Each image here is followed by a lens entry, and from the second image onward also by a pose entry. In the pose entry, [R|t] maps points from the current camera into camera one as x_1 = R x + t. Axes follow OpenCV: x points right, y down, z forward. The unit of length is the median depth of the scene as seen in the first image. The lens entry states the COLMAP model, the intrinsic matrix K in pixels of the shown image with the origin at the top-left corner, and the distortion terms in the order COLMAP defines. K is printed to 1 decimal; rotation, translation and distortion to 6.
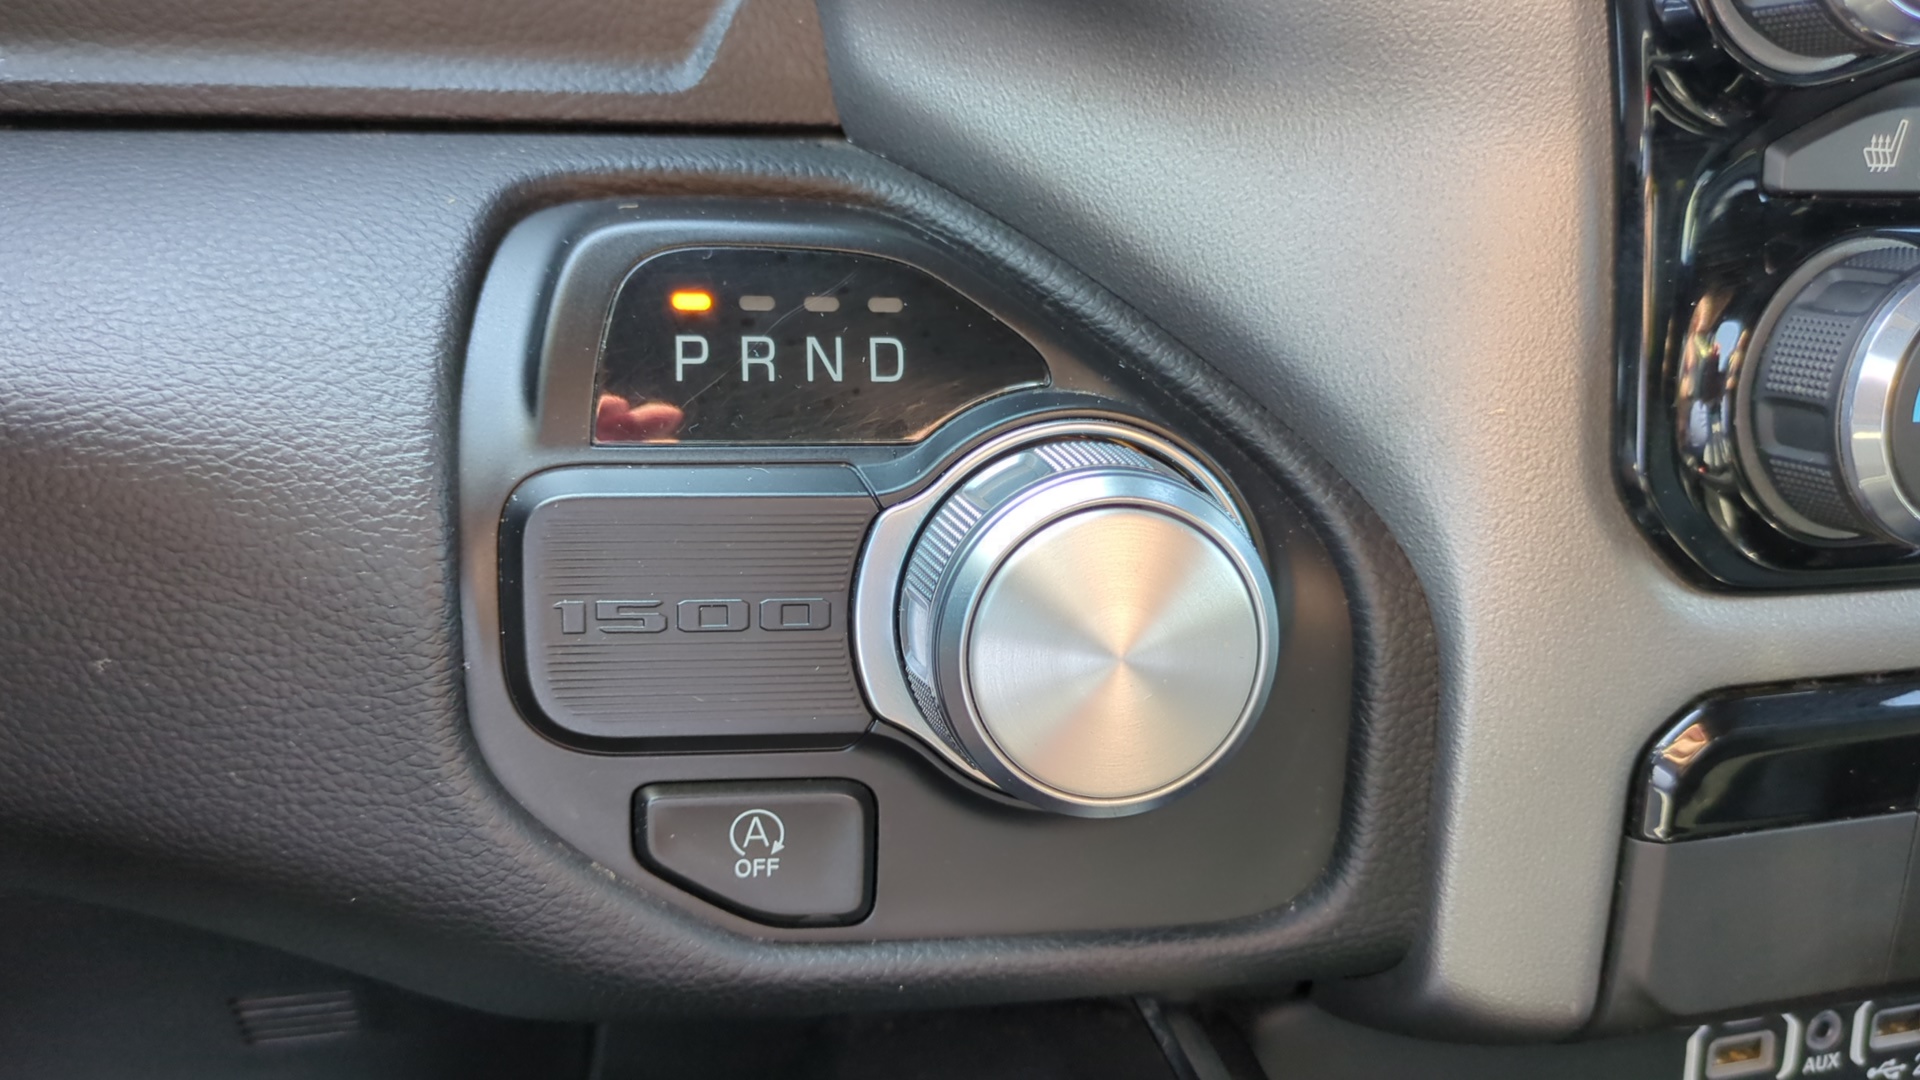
lens RADIAL K [[1620.8, 0, 960.9], [0, 1620.8, 523.2], [0, 0, 1]] dist [0.052117, -0.117382]
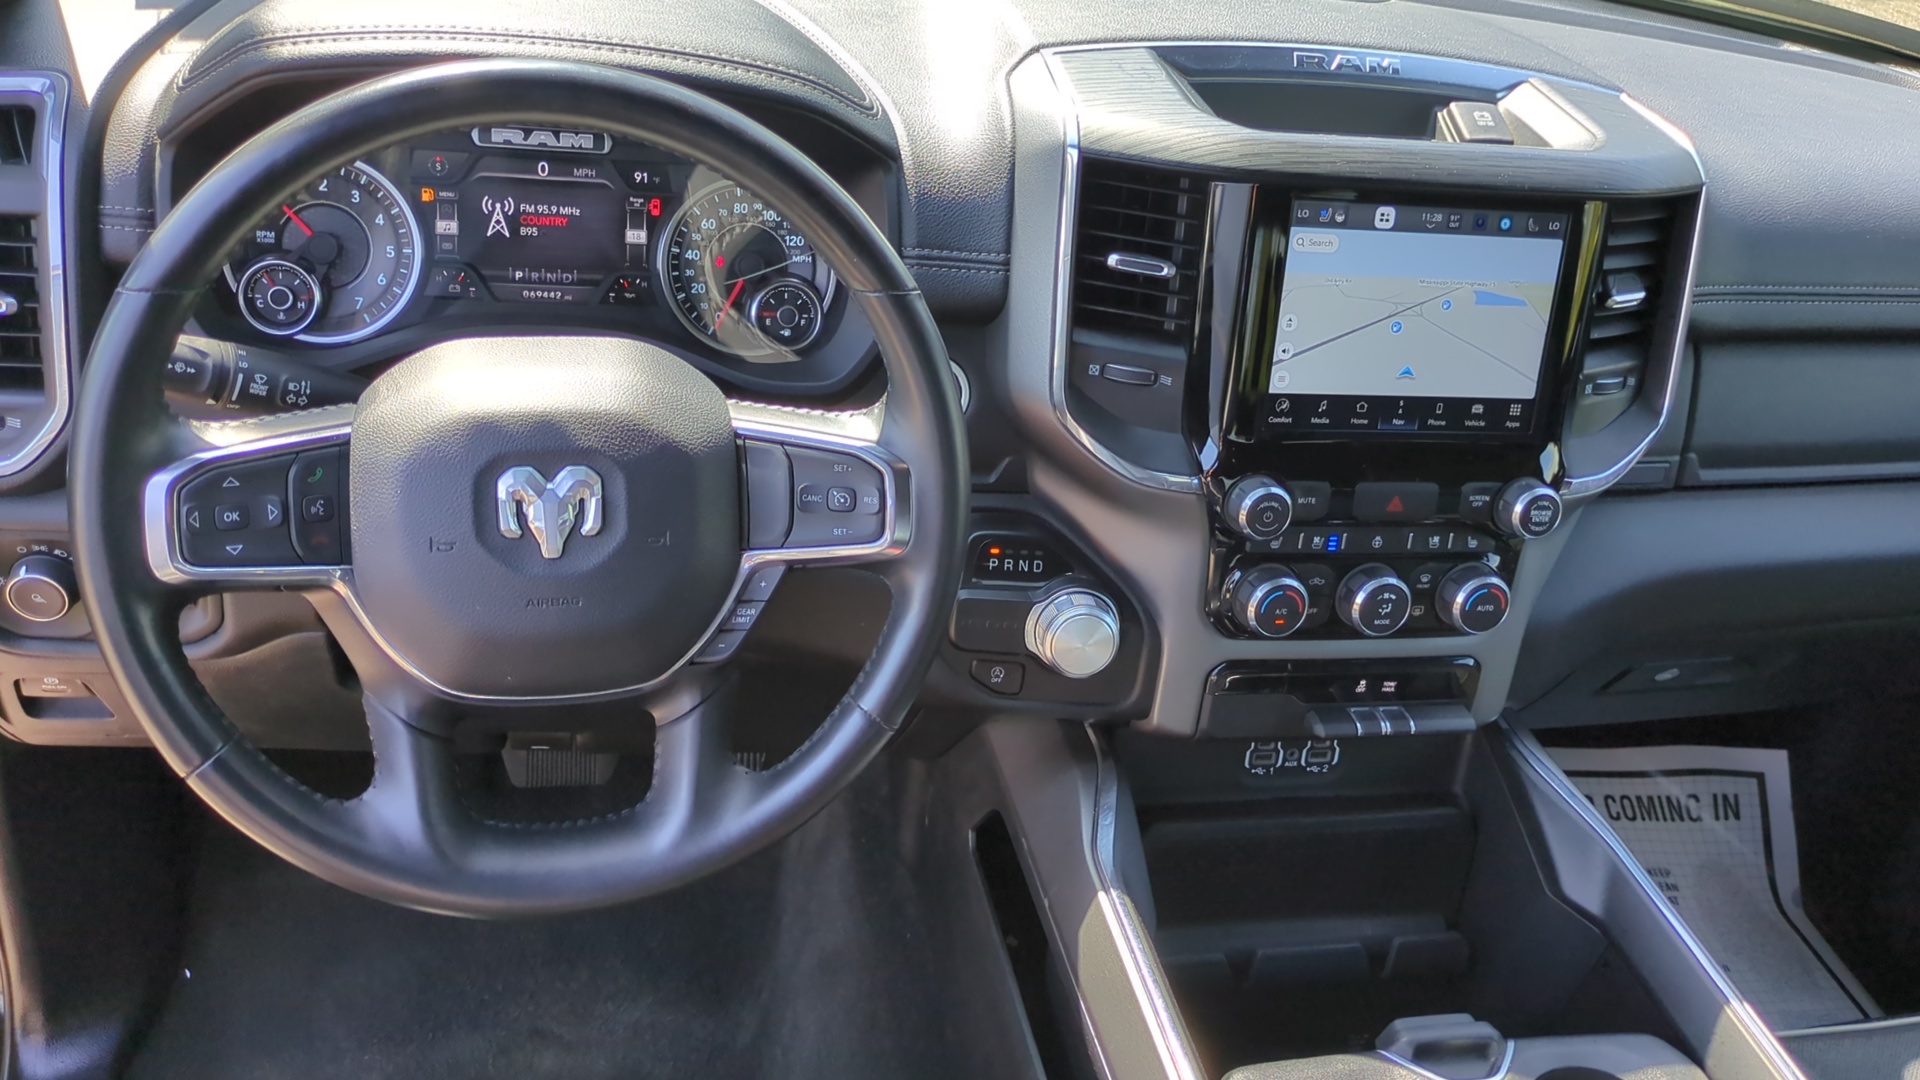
lens RADIAL K [[1620.8, 0, 960.9], [0, 1620.8, 523.2], [0, 0, 1]] dist [0.052117, -0.117382]
pose [[0.995452, 0.094836, -0.008977, -0.217194], [-0.092705, 0.986125, 0.137708, -0.769164], [0.021912, -0.136250, 0.990432, -3.150068]]
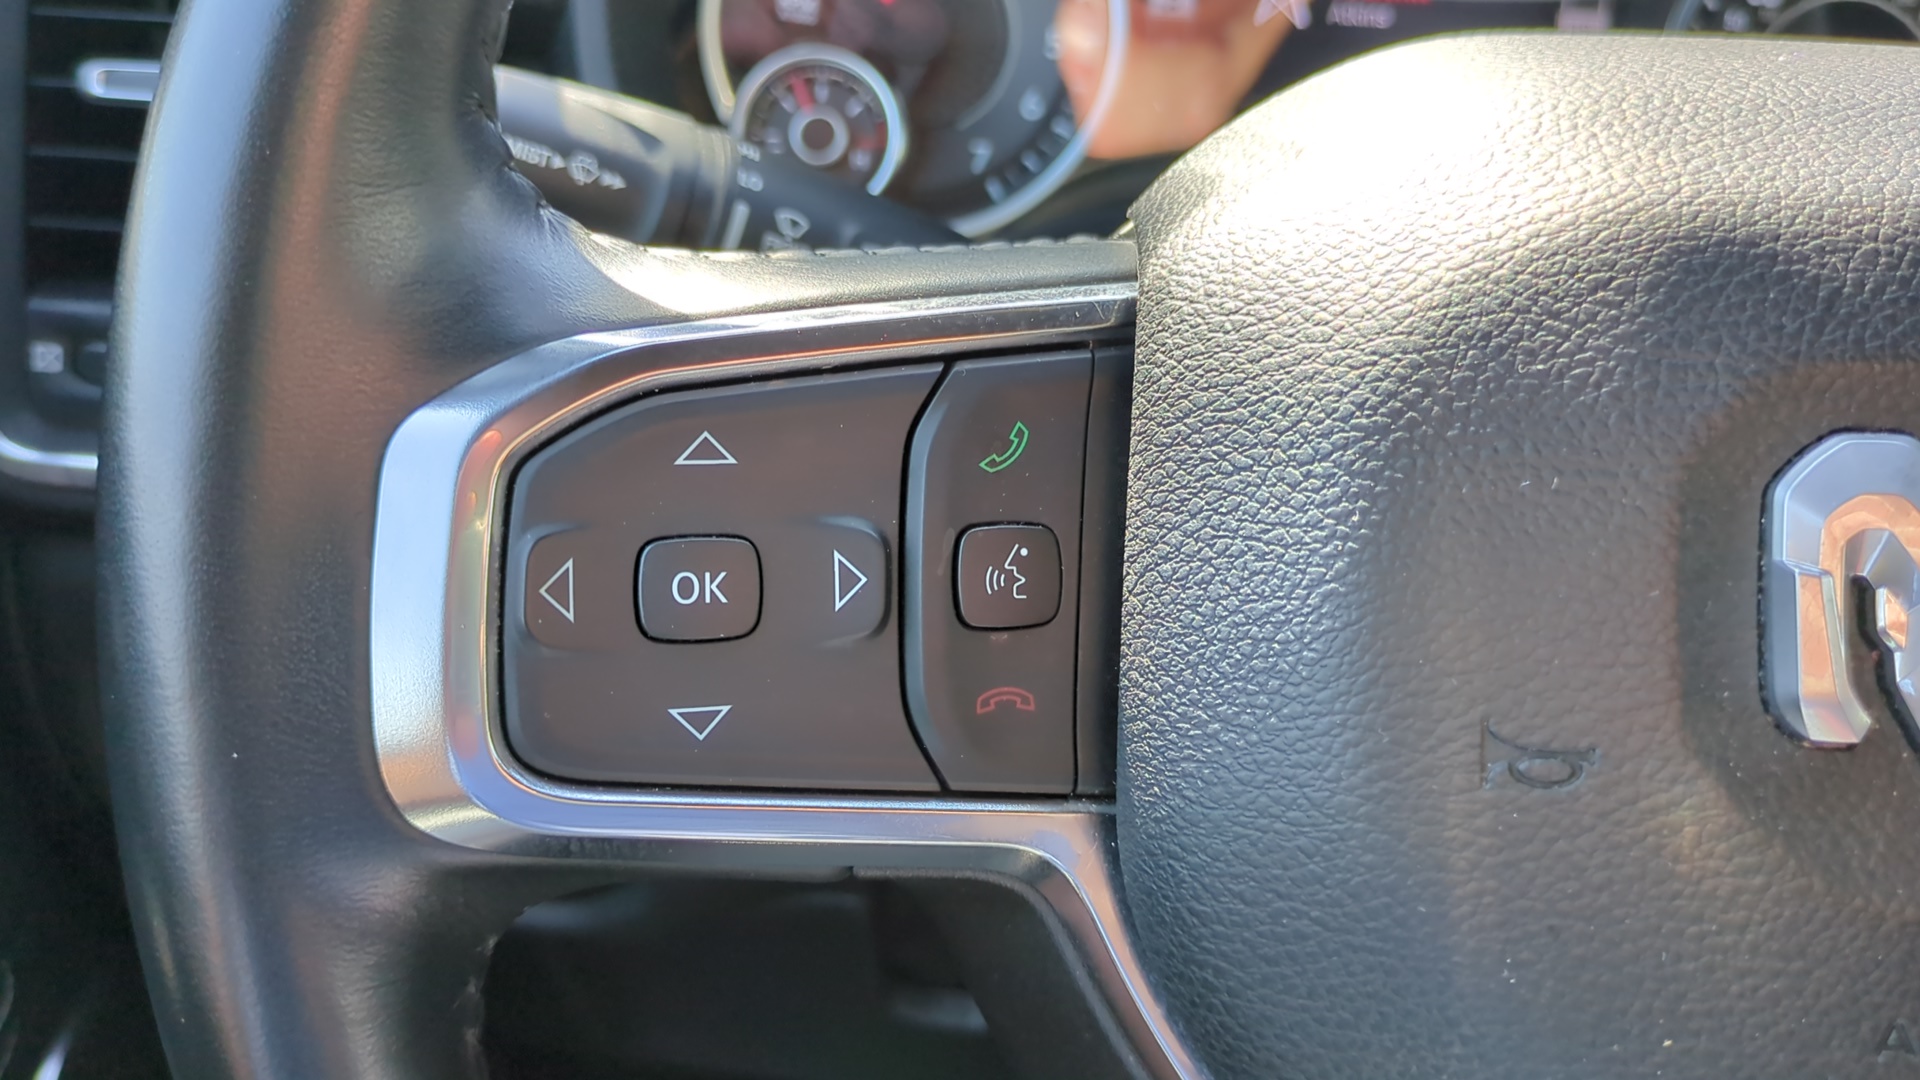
lens RADIAL K [[1620.8, 0, 960.9], [0, 1620.8, 523.2], [0, 0, 1]] dist [0.052117, -0.117382]
pose [[0.956836, 0.126650, -0.261582, -1.291212], [-0.112391, 0.991277, 0.068835, -0.331062], [0.268018, -0.036464, 0.962724, -0.857607]]
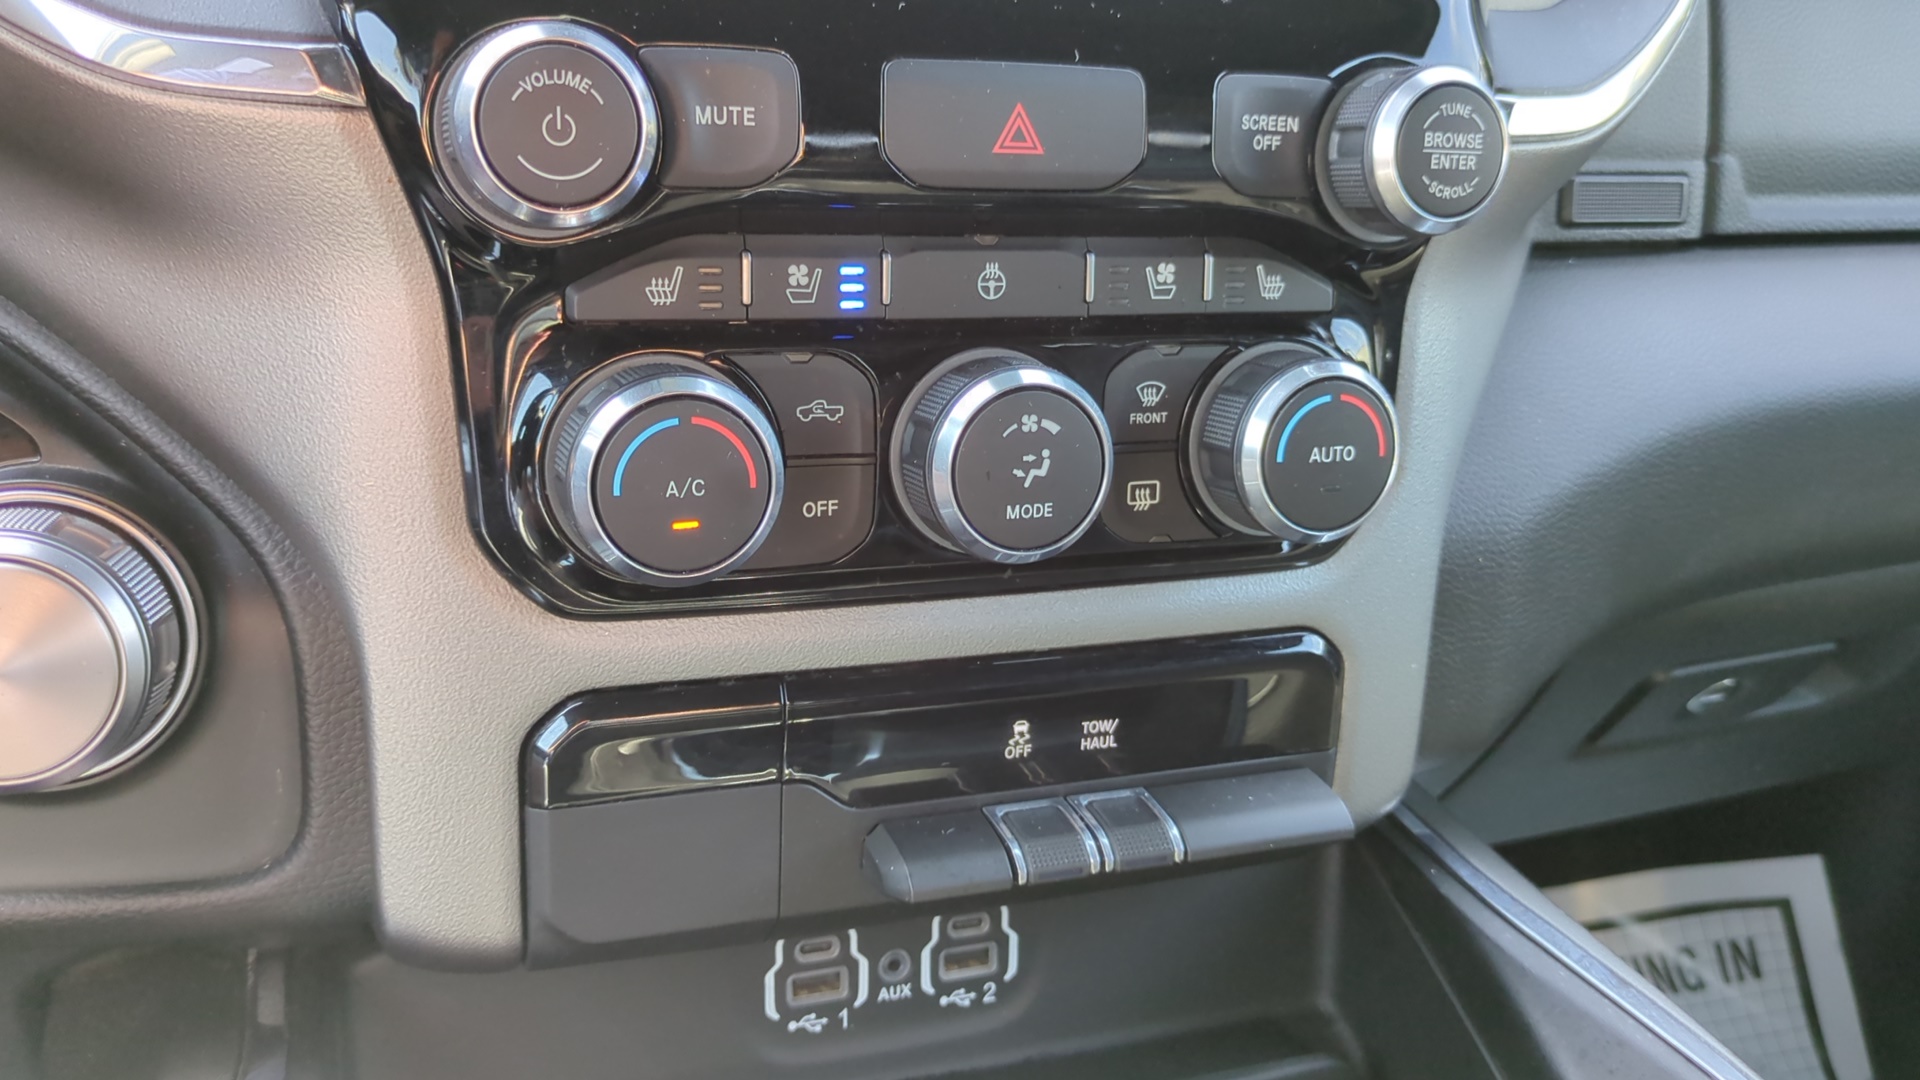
lens RADIAL K [[1620.8, 0, 960.9], [0, 1620.8, 523.2], [0, 0, 1]] dist [0.052117, -0.117382]
pose [[0.995880, -0.003209, 0.090625, 0.668812], [0.003839, 0.999970, -0.006785, -0.024843], [-0.090601, 0.007105, 0.995862, -0.349526]]
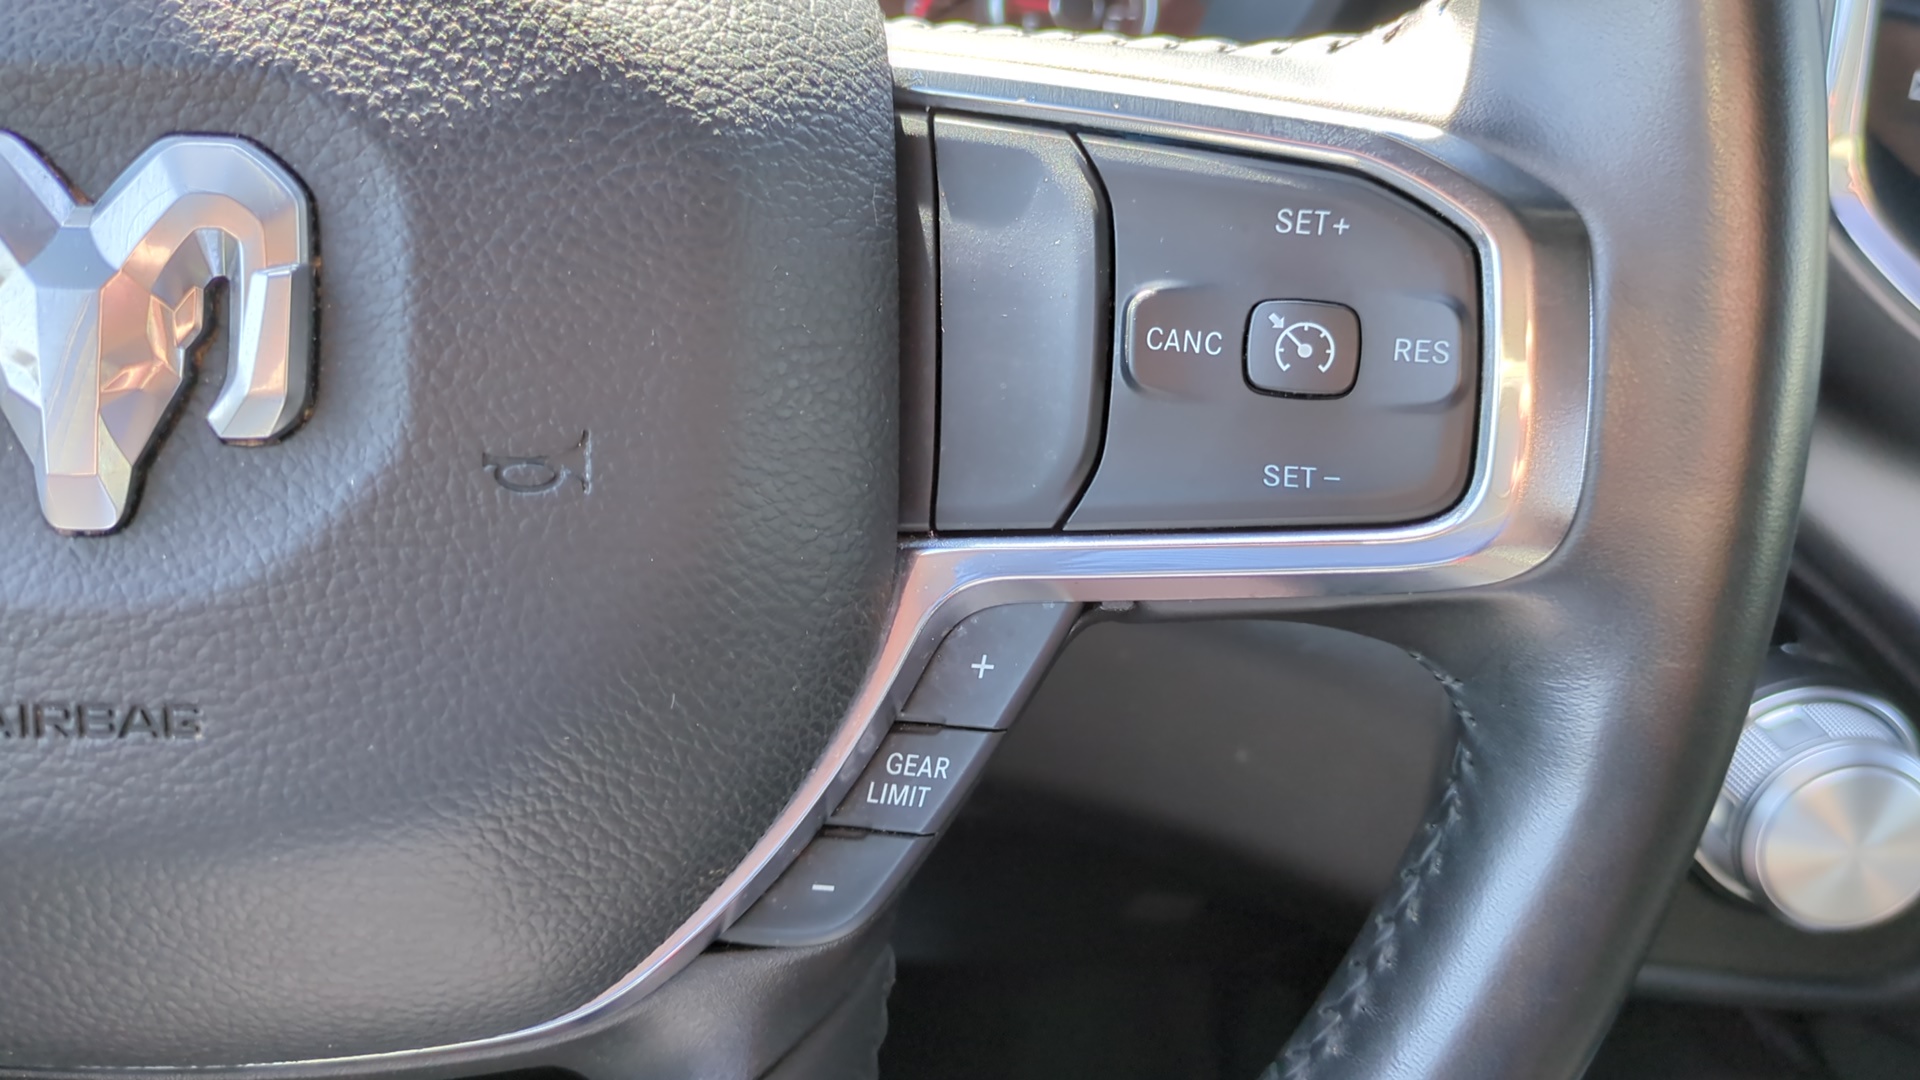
lens RADIAL K [[1620.8, 0, 960.9], [0, 1620.8, 523.2], [0, 0, 1]] dist [0.052117, -0.117382]
pose [[0.981735, 0.123741, -0.144512, -0.537370], [-0.104861, 0.985730, 0.131681, -0.337905], [0.158745, -0.114122, 0.980702, -0.713486]]
